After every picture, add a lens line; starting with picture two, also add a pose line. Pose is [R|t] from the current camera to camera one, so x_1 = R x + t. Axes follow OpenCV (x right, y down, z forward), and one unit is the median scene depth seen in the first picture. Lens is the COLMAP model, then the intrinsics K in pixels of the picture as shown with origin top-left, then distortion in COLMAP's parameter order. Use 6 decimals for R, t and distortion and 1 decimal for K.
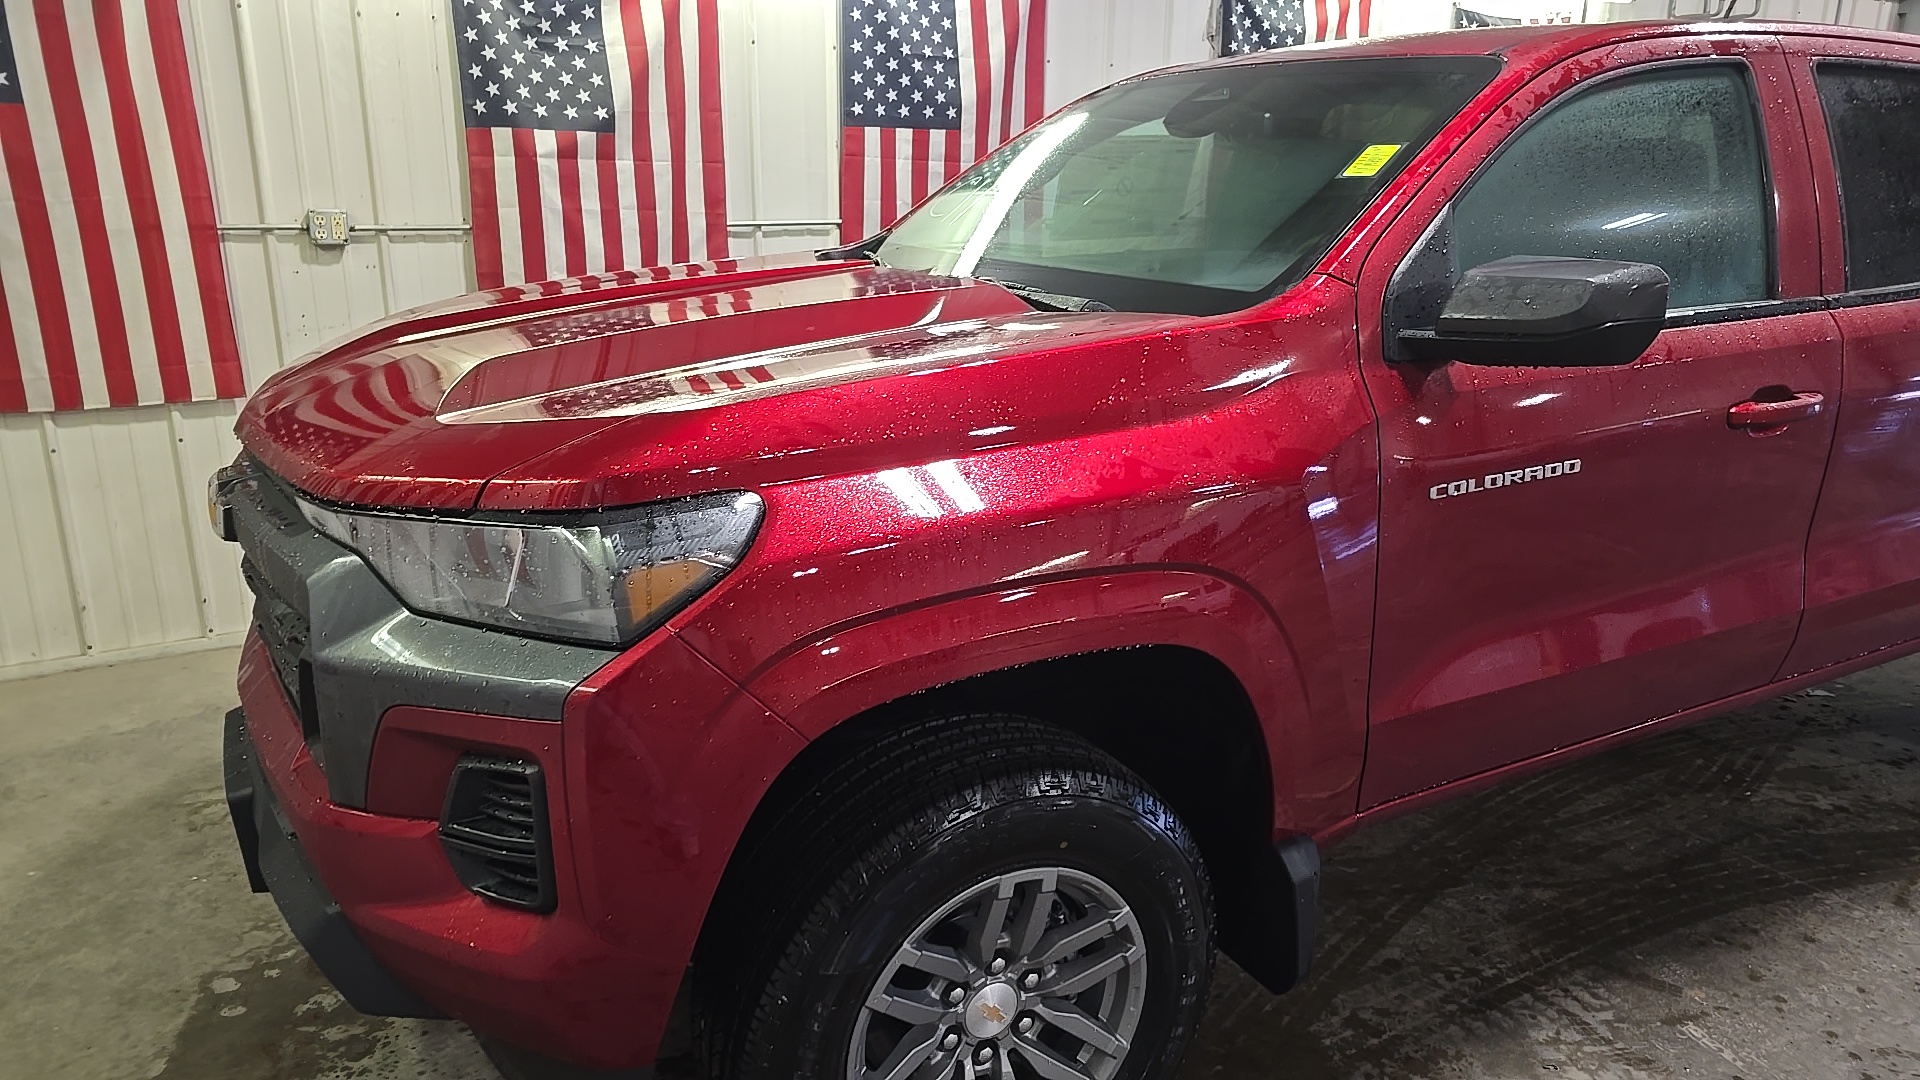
lens RADIAL K [[1271.8, 0, 951.6], [0, 1271.8, 543.2], [0, 0, 1]] dist [0.043909, -0.030981]
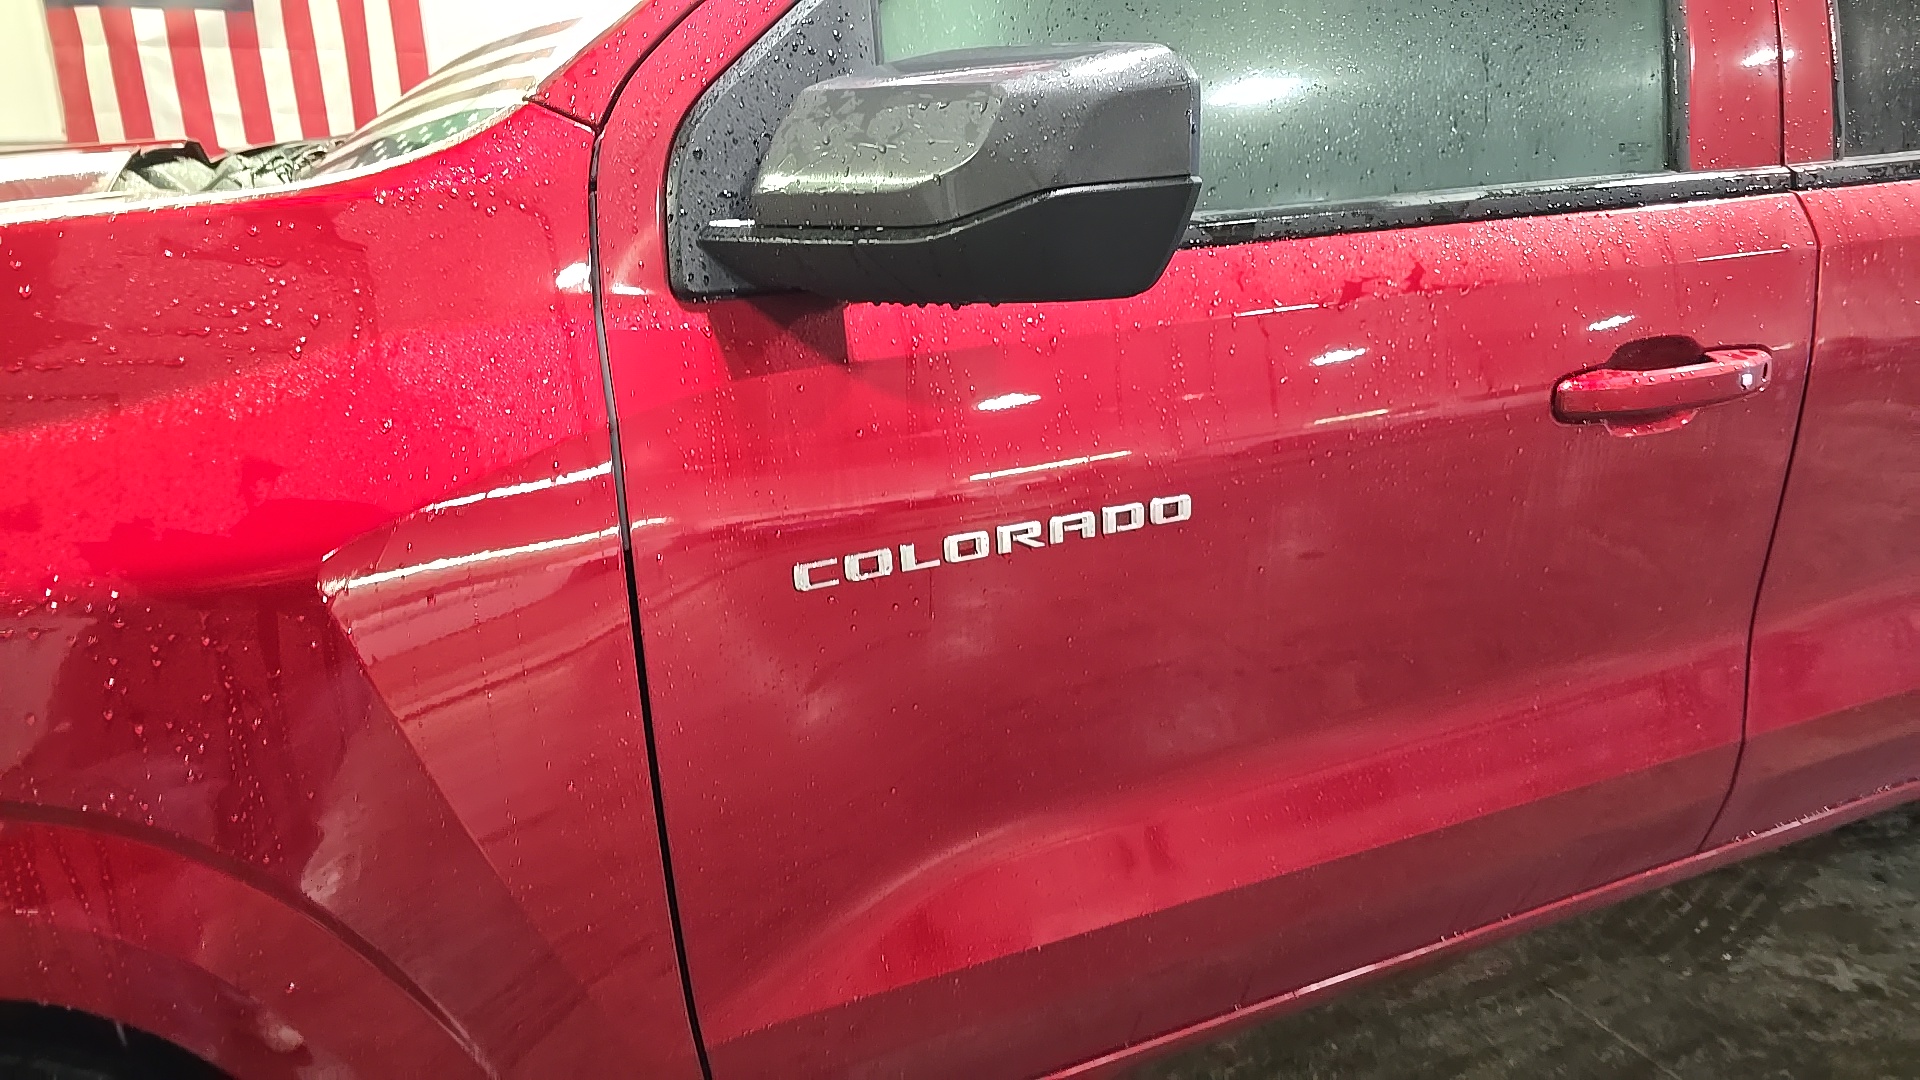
lens RADIAL K [[1271.8, 0, 966.5], [0, 1271.8, 555.2], [0, 0, 1]] dist [0.043909, -0.030981]
pose [[0.996774, 0.003235, -0.080197, 0.300001], [0.000464, 0.998939, 0.046058, -0.043643], [0.080261, -0.045946, 0.995714, 0.341510]]
